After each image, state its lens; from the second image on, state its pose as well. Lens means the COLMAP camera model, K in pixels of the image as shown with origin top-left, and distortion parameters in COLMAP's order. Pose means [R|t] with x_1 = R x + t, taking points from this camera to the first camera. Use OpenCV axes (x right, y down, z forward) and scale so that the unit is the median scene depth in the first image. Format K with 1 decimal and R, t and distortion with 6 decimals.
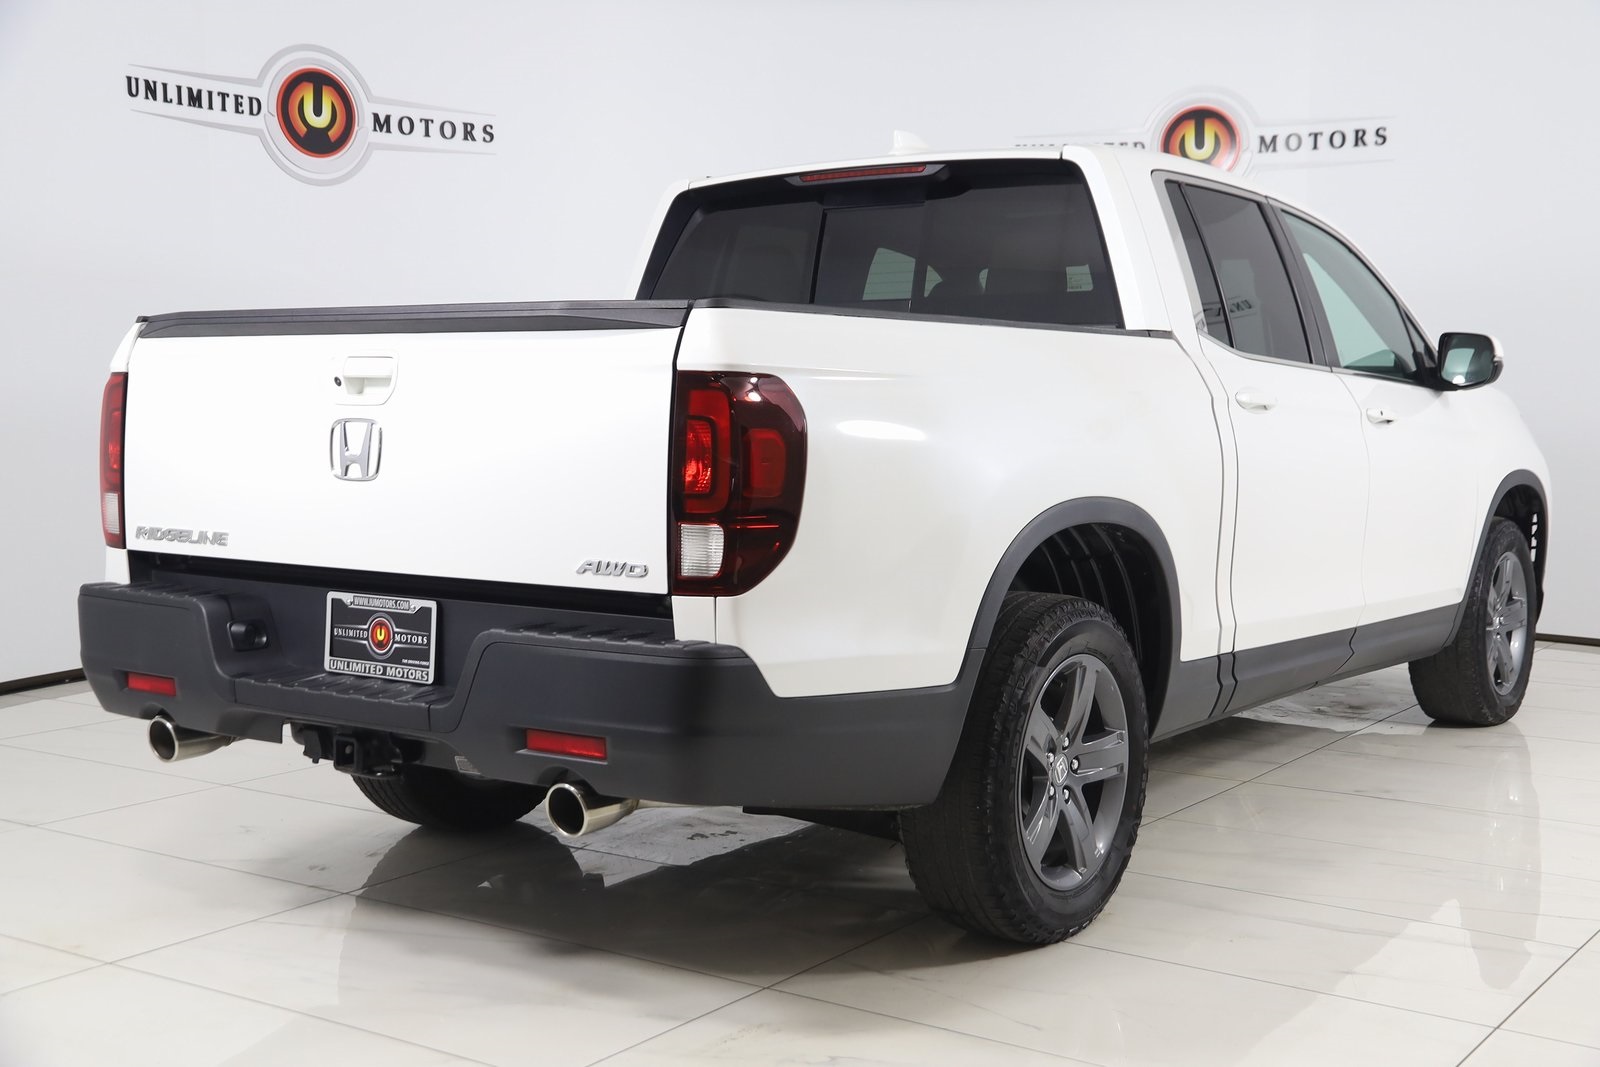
lens RADIAL K [[1937.1, 0, 826.6], [0, 1937.1, 510.5], [0, 0, 1]] dist [0.040462, 0.000000]
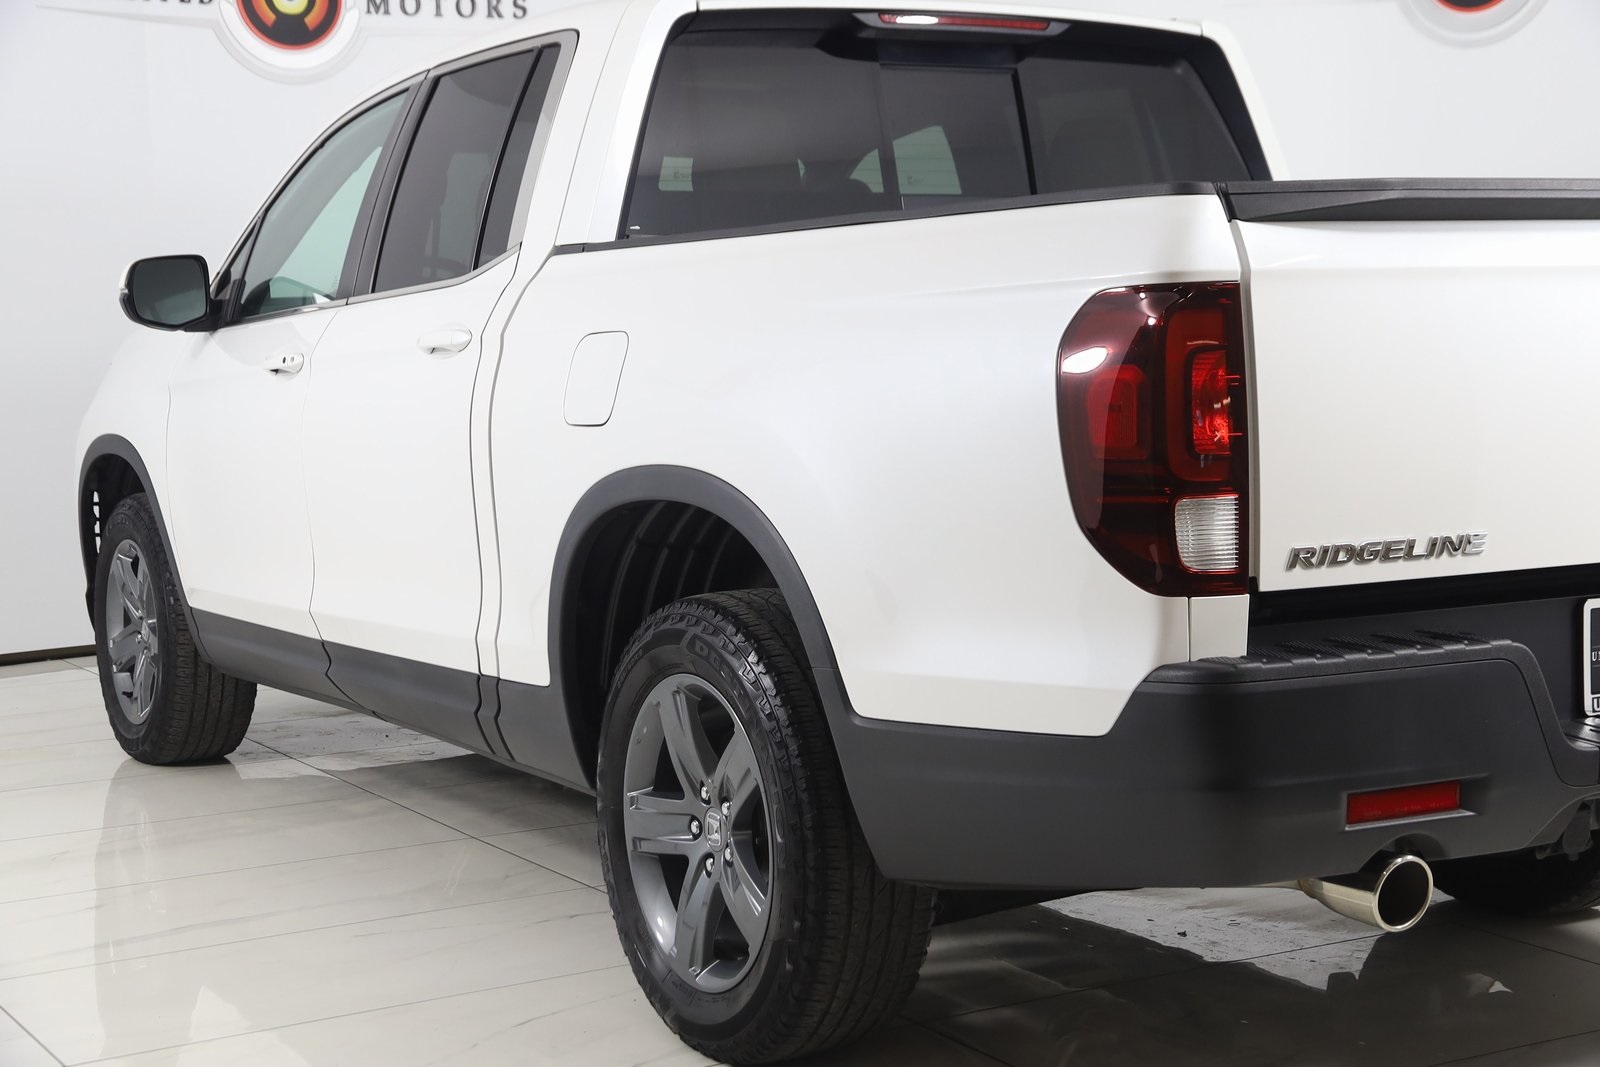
lens RADIAL K [[2567.4, 0, 852.4], [0, 2567.4, 563.1], [0, 0, 1]] dist [0.116251, 0.000000]
pose [[0.397848, -0.094952, 0.912525, -1.220056], [0.084916, 0.994171, 0.066426, -0.054609], [-0.913513, 0.051061, 0.403592, 0.892992]]
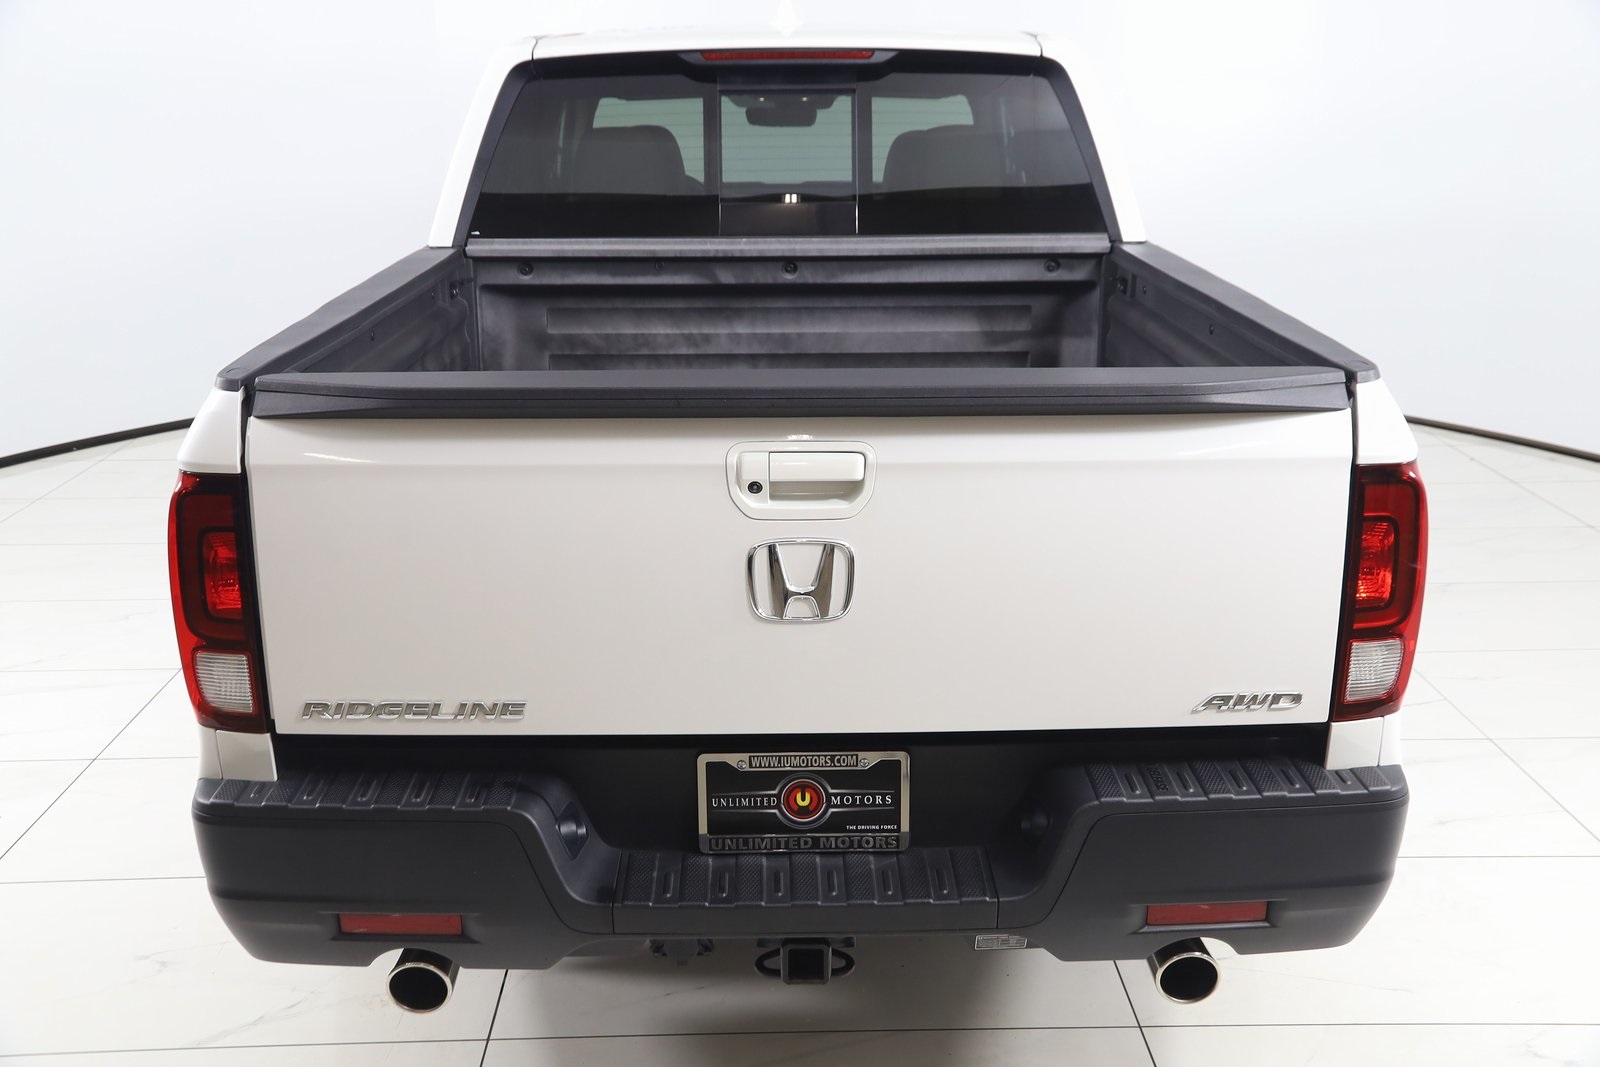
lens RADIAL K [[1605.8, 0, 837.3], [0, 1605.8, 528.6], [0, 0, 1]] dist [-0.029085, 0.000000]
pose [[0.801276, -0.179242, 0.570814, -0.562014], [0.043590, 0.969023, 0.243095, -0.192135], [-0.596705, -0.169904, 0.784268, 0.520594]]
